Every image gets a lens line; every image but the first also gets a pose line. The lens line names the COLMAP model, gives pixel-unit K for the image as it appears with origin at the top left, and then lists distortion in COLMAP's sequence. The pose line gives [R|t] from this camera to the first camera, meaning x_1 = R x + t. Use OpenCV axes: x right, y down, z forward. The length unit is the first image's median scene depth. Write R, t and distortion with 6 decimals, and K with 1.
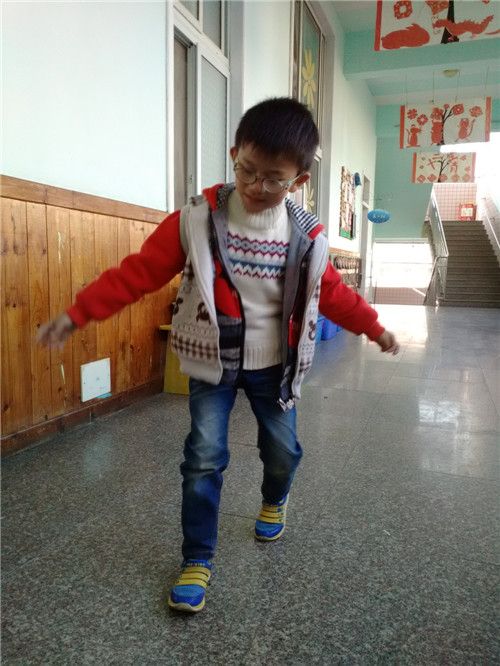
lens RADIAL K [[527.8, 0, 250.5], [0, 527.8, 333.7], [0, 0, 1]] dist [0.009711, 0.002950]
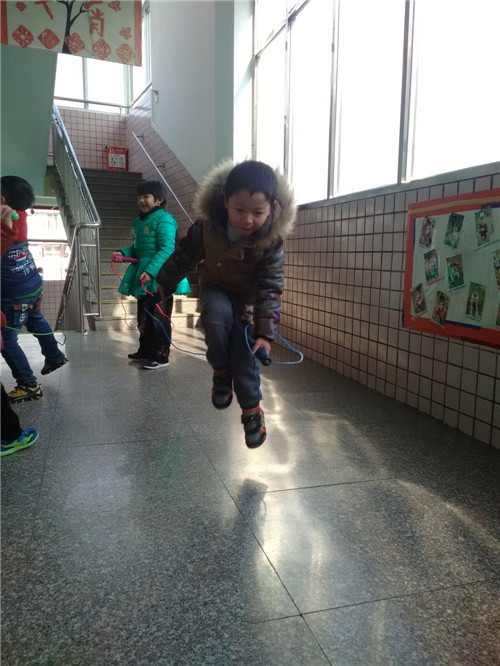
lens RADIAL K [[527.8, 0, 250.7], [0, 527.8, 333.5], [0, 0, 1]] dist [0.009711, 0.002950]
pose [[0.791189, -0.085153, 0.605614, 0.189639], [0.071524, 0.996347, 0.046652, -0.063139], [-0.607375, 0.006405, 0.794390, 0.553975]]
